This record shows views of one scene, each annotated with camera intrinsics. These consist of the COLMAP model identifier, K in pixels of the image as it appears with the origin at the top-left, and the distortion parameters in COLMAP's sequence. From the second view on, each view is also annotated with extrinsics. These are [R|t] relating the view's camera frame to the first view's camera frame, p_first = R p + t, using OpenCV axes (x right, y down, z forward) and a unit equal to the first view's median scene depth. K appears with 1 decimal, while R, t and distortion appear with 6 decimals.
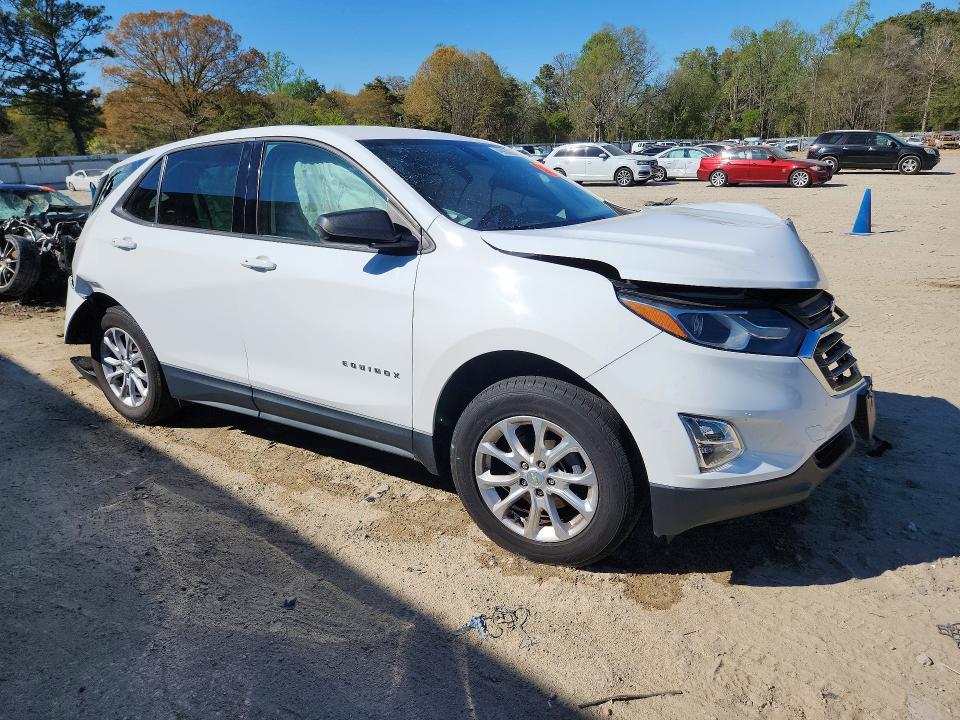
lens RADIAL K [[674.2, 0, 479.5], [0, 674.2, 381.5], [0, 0, 1]] dist [0.064432, -0.053908]
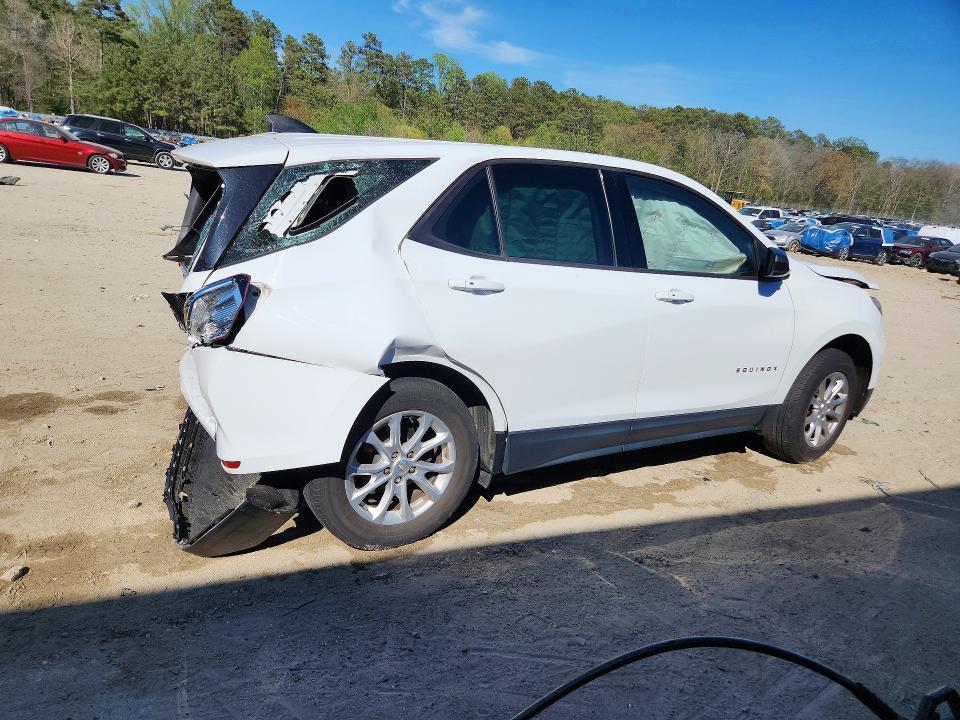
lens RADIAL K [[674.2, 0, 479.5], [0, 674.2, 381.5], [0, 0, 1]] dist [0.064432, -0.053908]
pose [[0.380106, -0.192019, 0.904792, -0.233922], [0.165649, 0.976530, 0.137654, -0.039694], [-0.909989, 0.097554, 0.402993, 0.143582]]
